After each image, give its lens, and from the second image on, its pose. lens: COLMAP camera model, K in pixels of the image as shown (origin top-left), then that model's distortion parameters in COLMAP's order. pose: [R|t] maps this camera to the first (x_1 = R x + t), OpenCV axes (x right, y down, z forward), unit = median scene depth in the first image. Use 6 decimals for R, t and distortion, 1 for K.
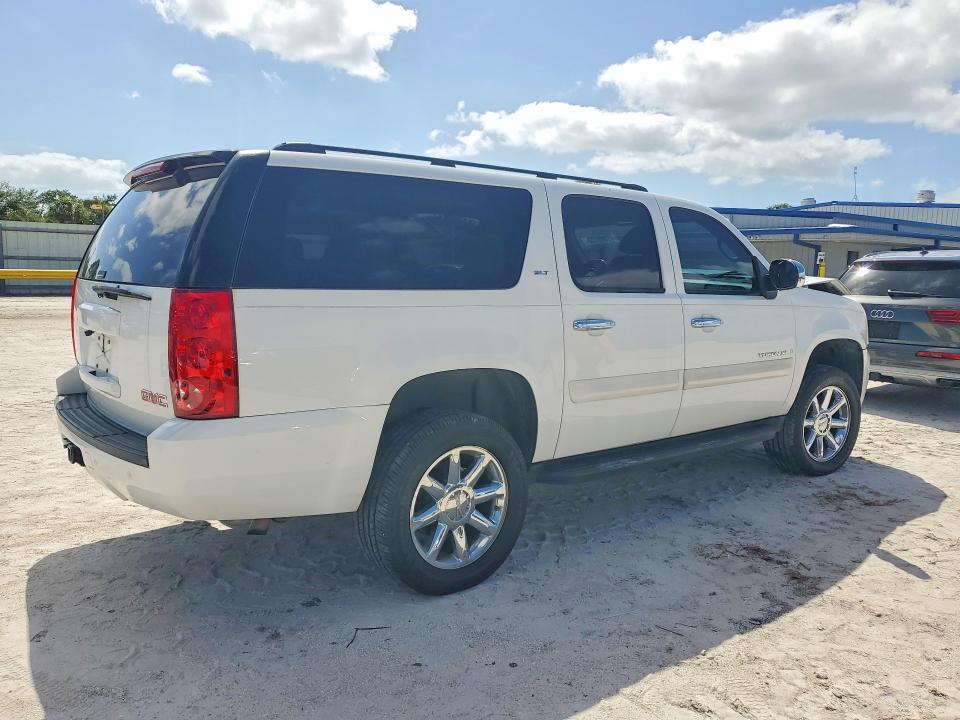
lens RADIAL K [[664.8, 0, 480.0], [0, 664.8, 360.0], [0, 0, 1]] dist [0.021227, 0.001277]
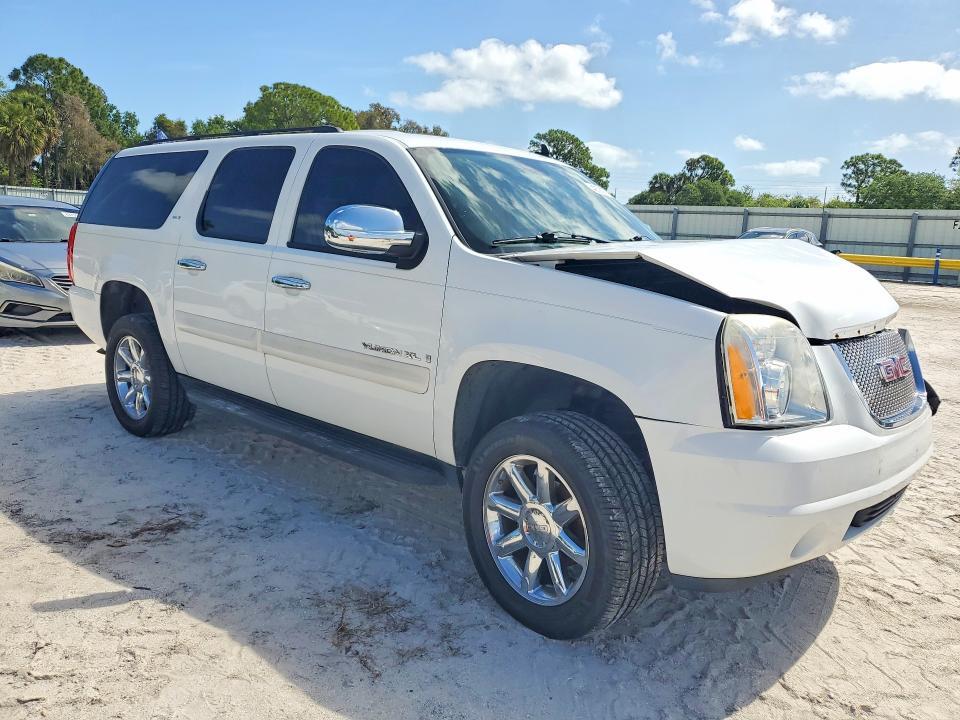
lens RADIAL K [[664.8, 0, 480.0], [0, 664.8, 360.0], [0, 0, 1]] dist [0.021227, 0.001277]
pose [[0.266569, 0.185962, -0.945705, 1.184066], [-0.172259, 0.974604, 0.143090, -0.120212], [0.948297, 0.124763, 0.291833, 0.976594]]
